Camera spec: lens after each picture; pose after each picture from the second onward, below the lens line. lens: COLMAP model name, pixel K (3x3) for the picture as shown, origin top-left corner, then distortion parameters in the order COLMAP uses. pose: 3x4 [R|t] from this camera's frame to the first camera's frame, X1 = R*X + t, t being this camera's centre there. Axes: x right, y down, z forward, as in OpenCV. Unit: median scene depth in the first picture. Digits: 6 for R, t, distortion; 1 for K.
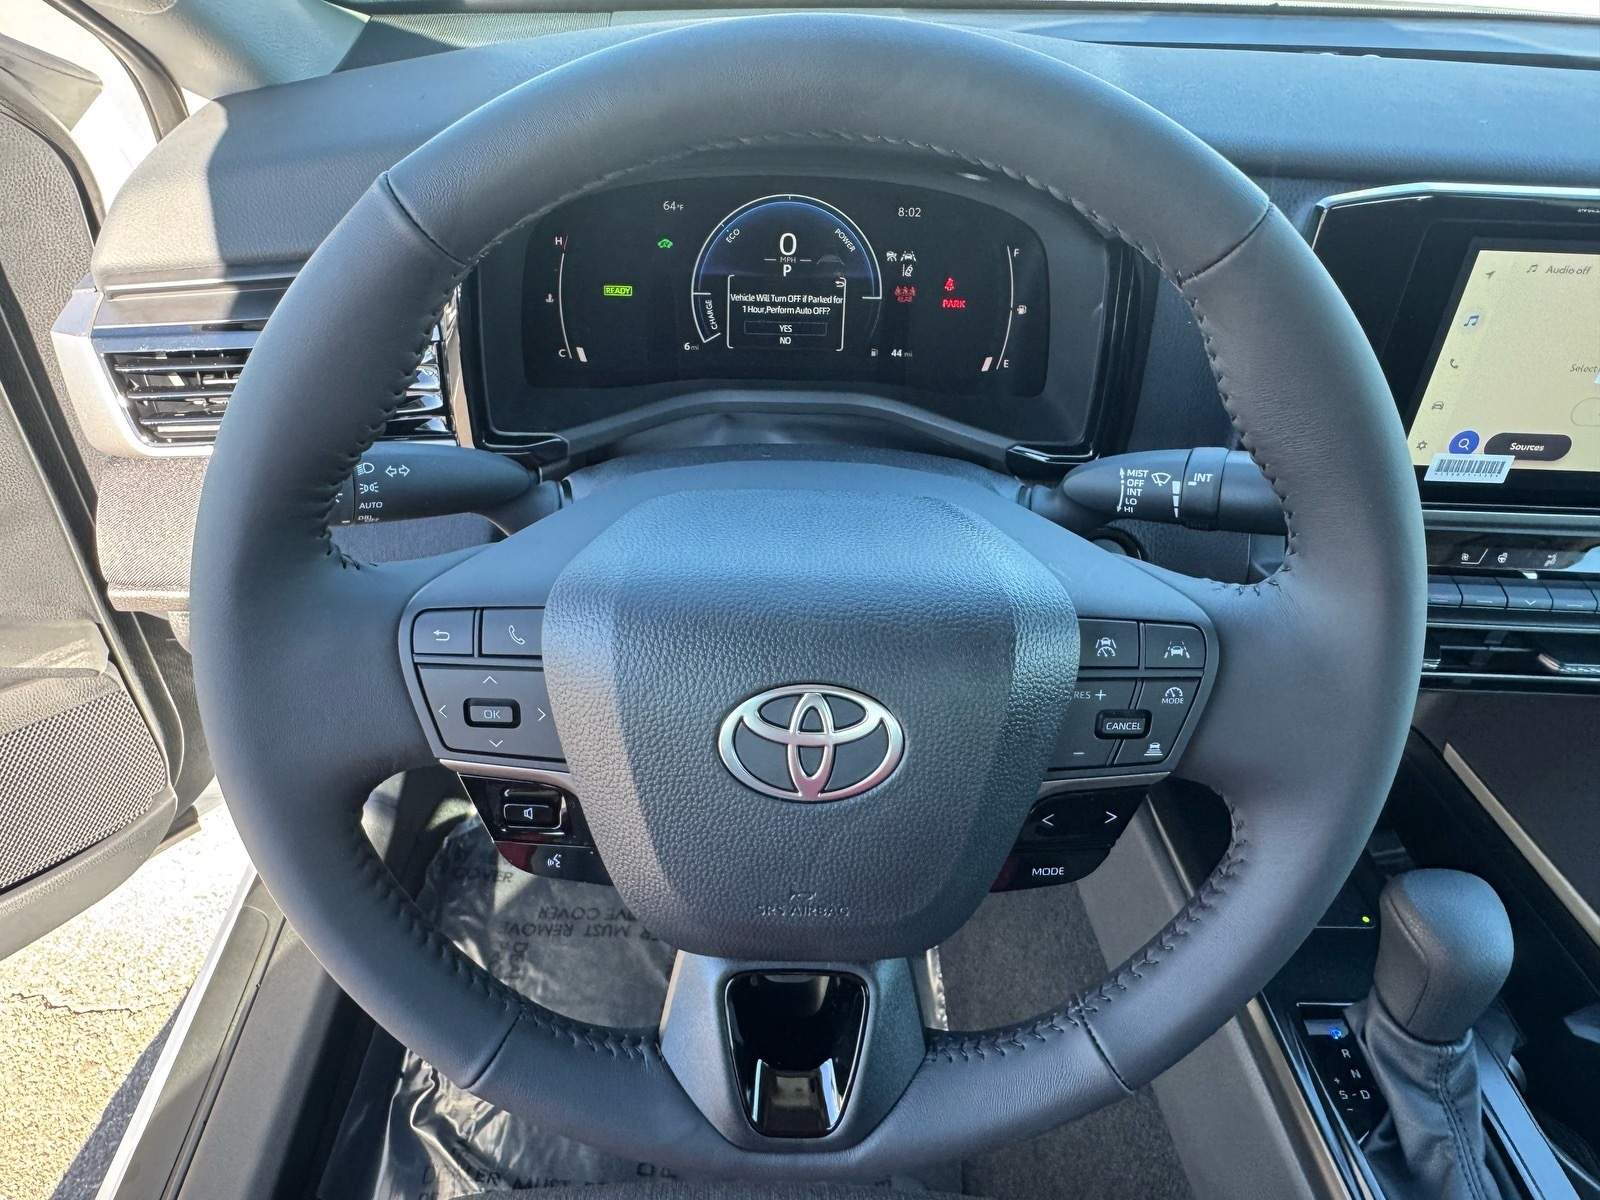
lens RADIAL K [[1038.6, 0, 758.0], [0, 1038.6, 592.7], [0, 0, 1]] dist [-0.003125, 0.001401]
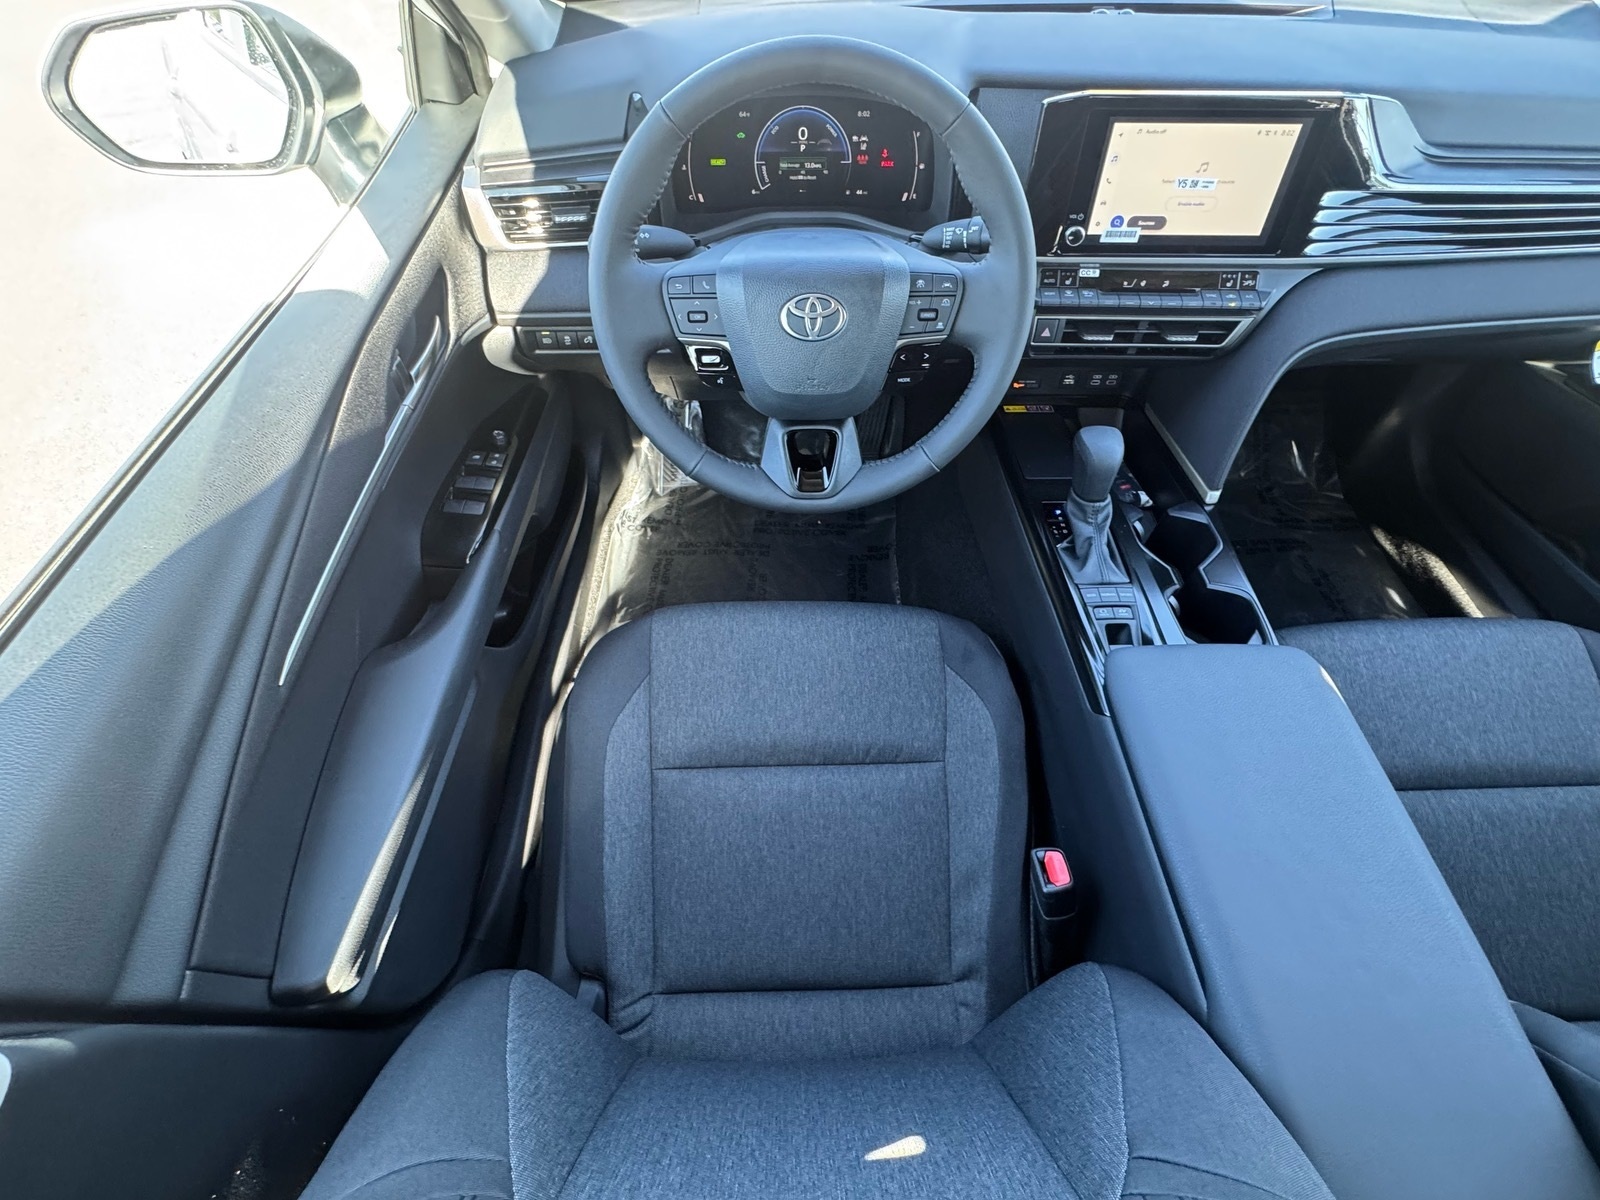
lens RADIAL K [[788.4, 0, 787.2], [0, 788.4, 601.8], [0, 0, 1]] dist [-0.003046, -0.000036]
pose [[0.999587, -0.026847, -0.010271, -0.009917], [0.028329, 0.980637, 0.193776, 0.250193], [0.004870, -0.193987, 0.980992, -0.651782]]
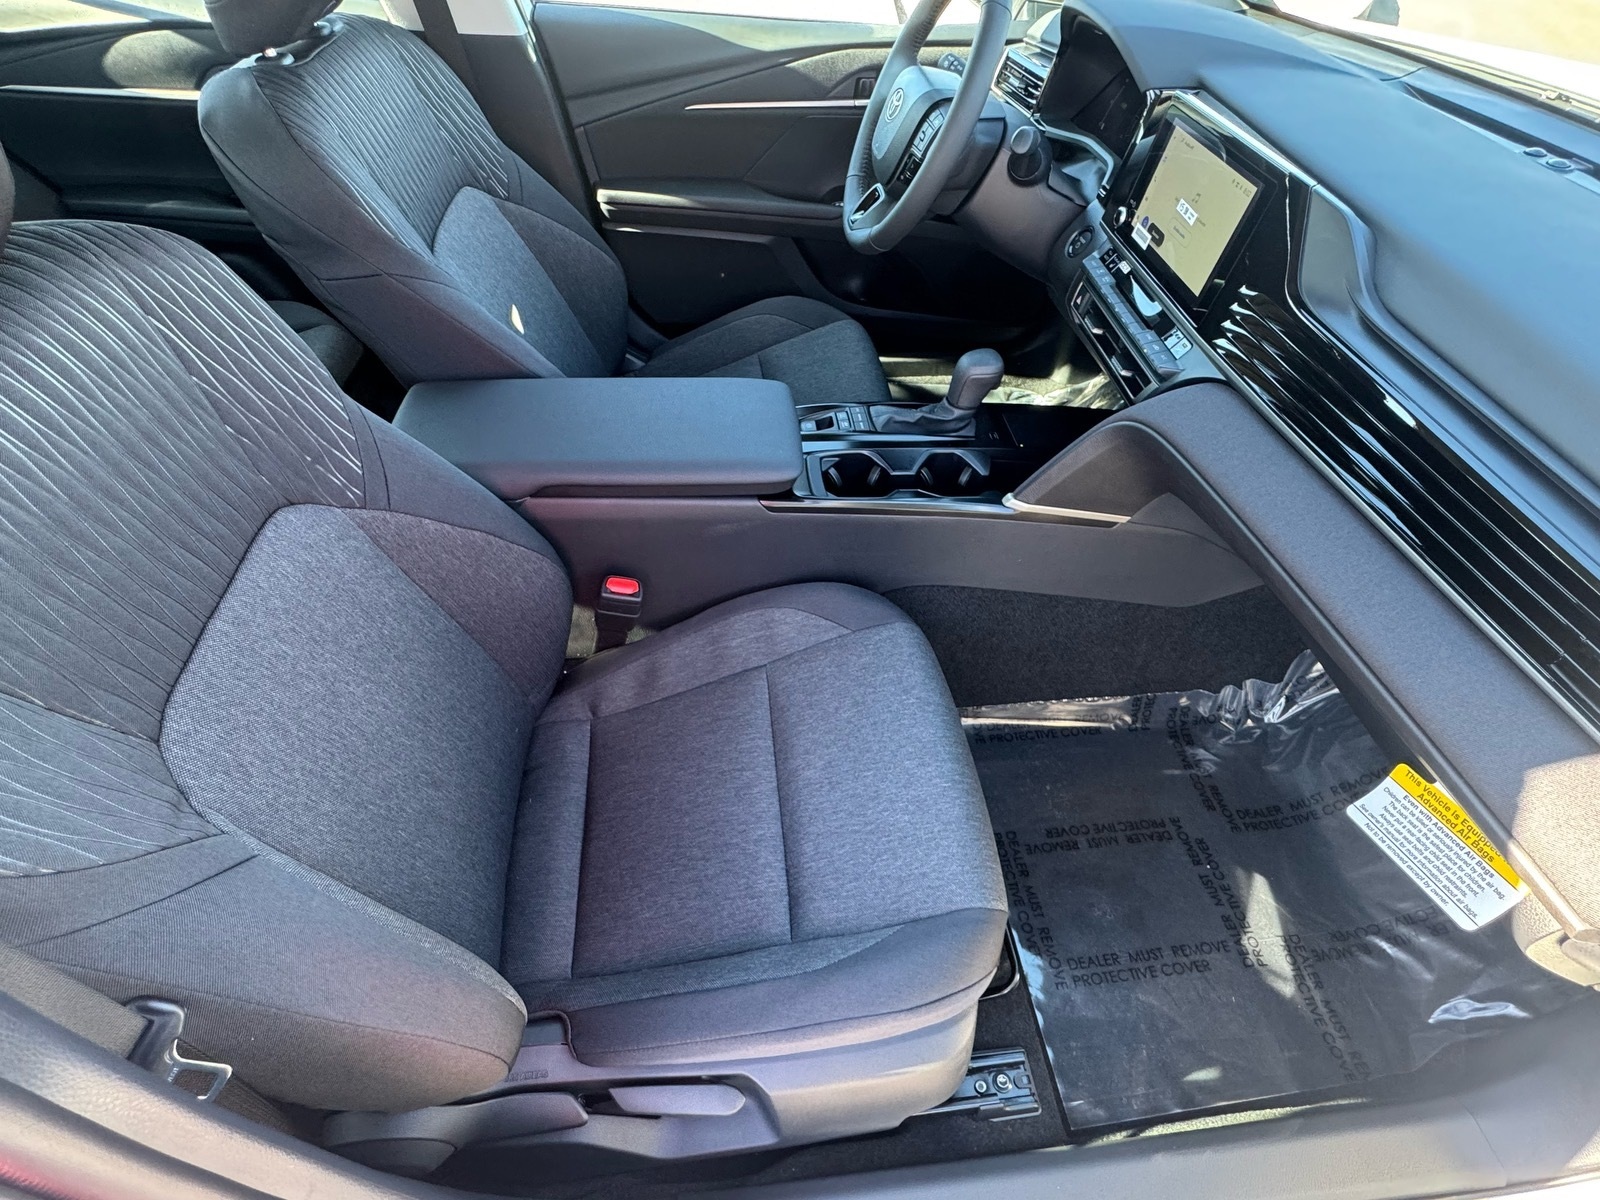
lens RADIAL K [[788.4, 0, 795.3], [0, 788.4, 603.6], [0, 0, 1]] dist [-0.003046, -0.000036]
pose [[0.094878, 0.708431, -0.699374, 2.061962], [-0.656910, 0.572421, 0.490717, -0.005537], [0.747975, 0.412868, 0.519686, -0.119550]]
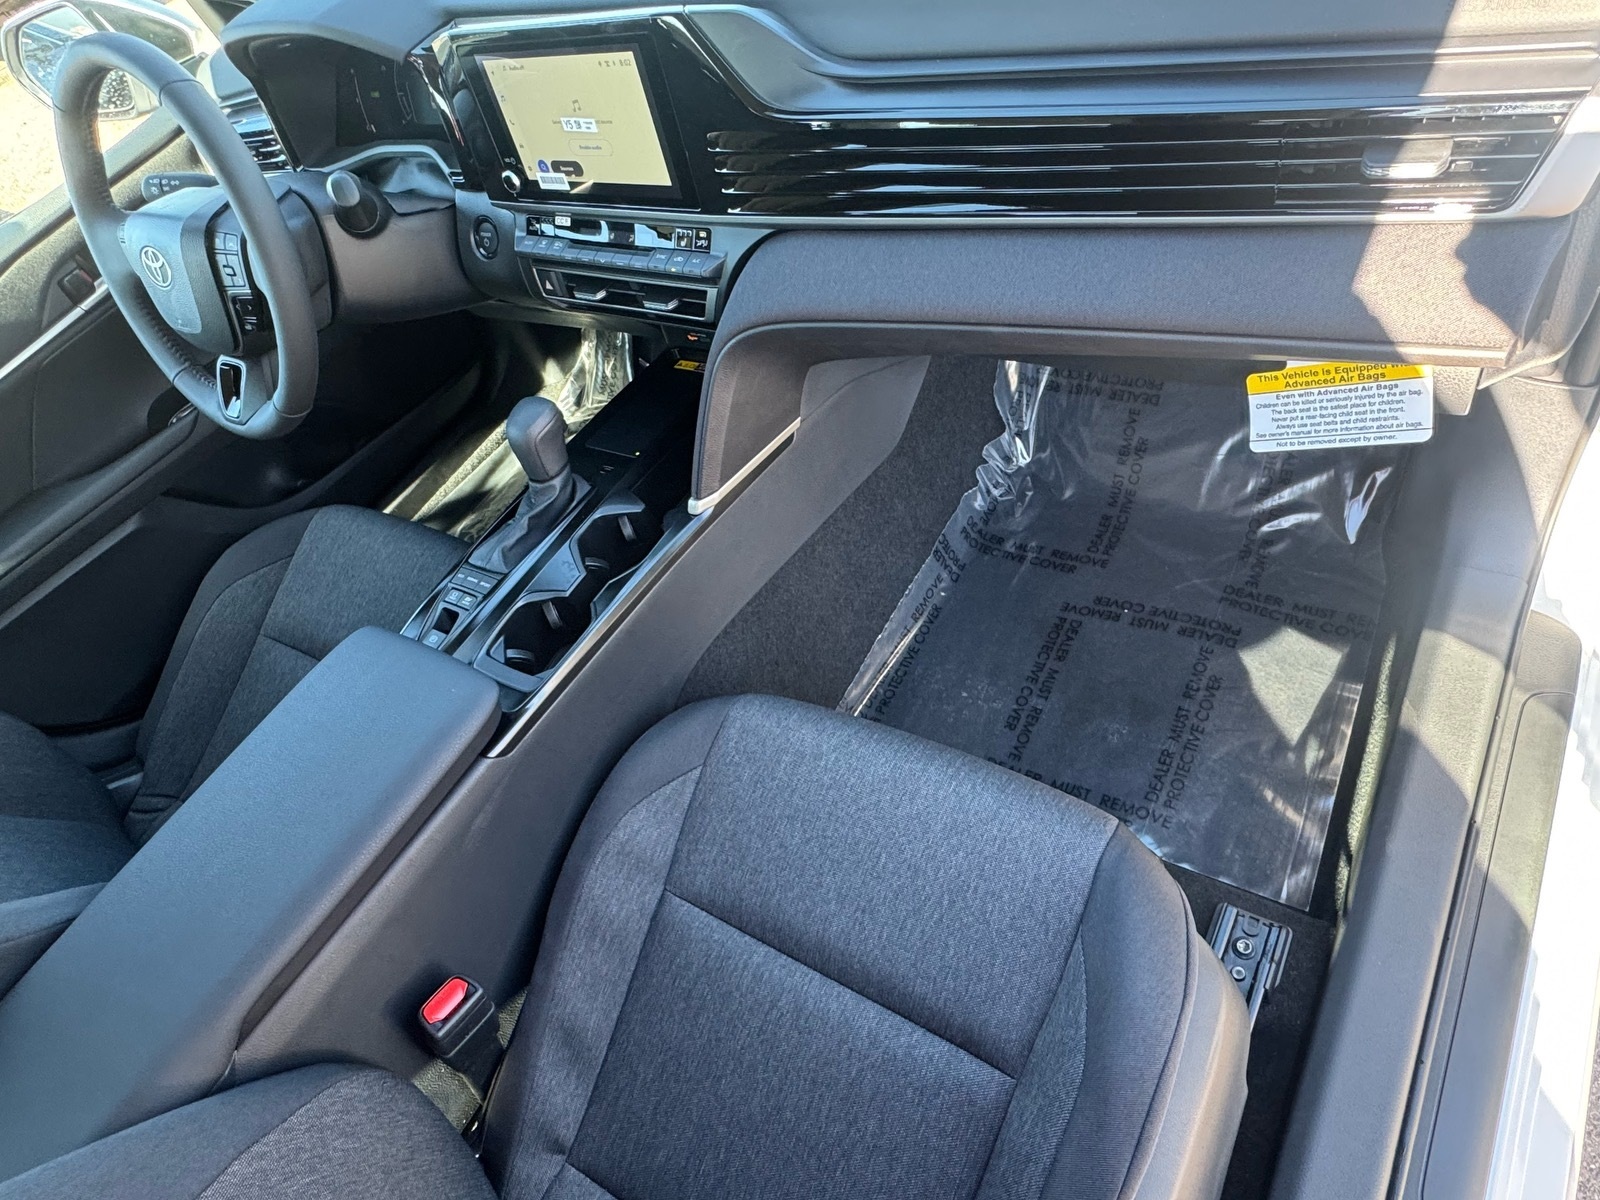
lens RADIAL K [[951.2, 0, 788.6], [0, 951.2, 596.0], [0, 0, 1]] dist [-0.007790, 0.006125]
pose [[0.805803, 0.230463, -0.545498, 1.832037], [-0.081367, 0.955516, 0.283493, 0.064152], [0.586567, -0.184055, 0.788710, -0.205028]]
